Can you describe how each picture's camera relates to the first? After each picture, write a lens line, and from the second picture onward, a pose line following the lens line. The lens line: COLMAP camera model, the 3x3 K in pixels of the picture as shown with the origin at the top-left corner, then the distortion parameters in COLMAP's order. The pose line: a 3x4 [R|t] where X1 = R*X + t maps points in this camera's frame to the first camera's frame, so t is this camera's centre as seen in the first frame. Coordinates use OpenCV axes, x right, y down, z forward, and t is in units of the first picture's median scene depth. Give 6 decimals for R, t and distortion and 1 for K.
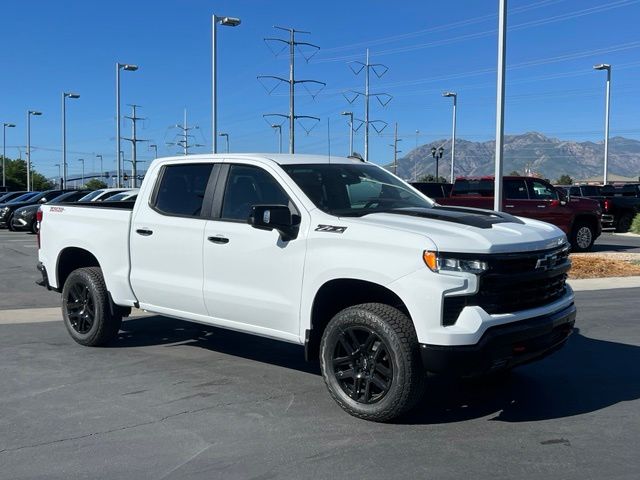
lens RADIAL K [[720.7, 0, 320.0], [0, 720.7, 240.0], [0, 0, 1]] dist [0.138533, -0.328967]
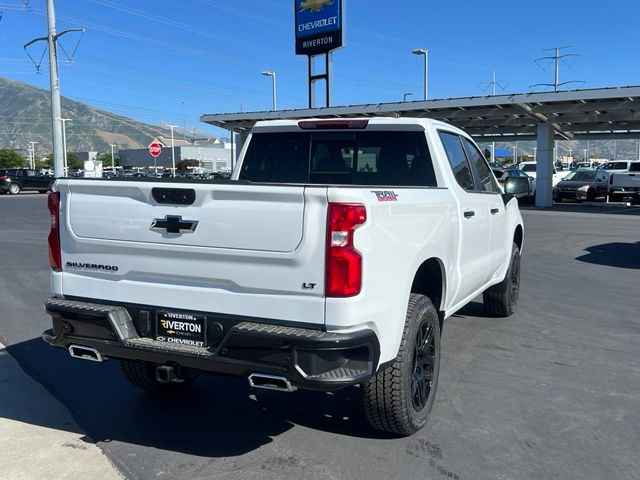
lens RADIAL K [[672.1, 0, 320.0], [0, 672.1, 240.0], [0, 0, 1]] dist [0.135944, -0.296662]
pose [[-0.310299, -0.090449, 0.946326, -1.103614], [0.059936, 0.991621, 0.114431, -0.095476], [-0.948748, 0.092227, -0.302278, 1.703092]]
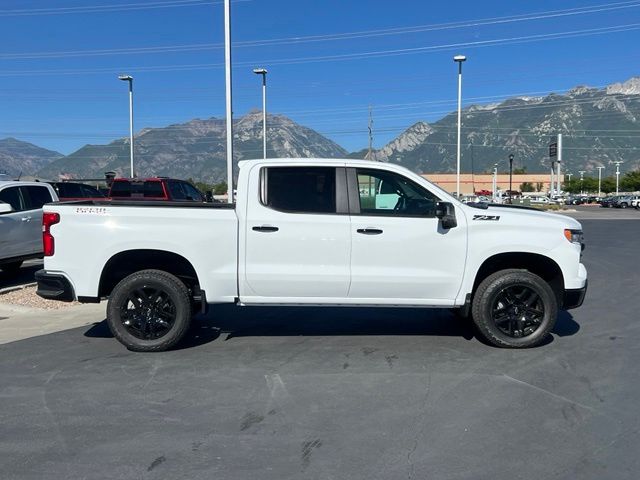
lens RADIAL K [[720.7, 0, 320.0], [0, 720.7, 240.0], [0, 0, 1]] dist [0.138533, -0.328967]
pose [[0.705747, -0.043479, 0.707129, -1.159906], [0.045204, 0.998845, 0.016299, -0.010143], [-0.707021, 0.020462, 0.706897, 0.233838]]
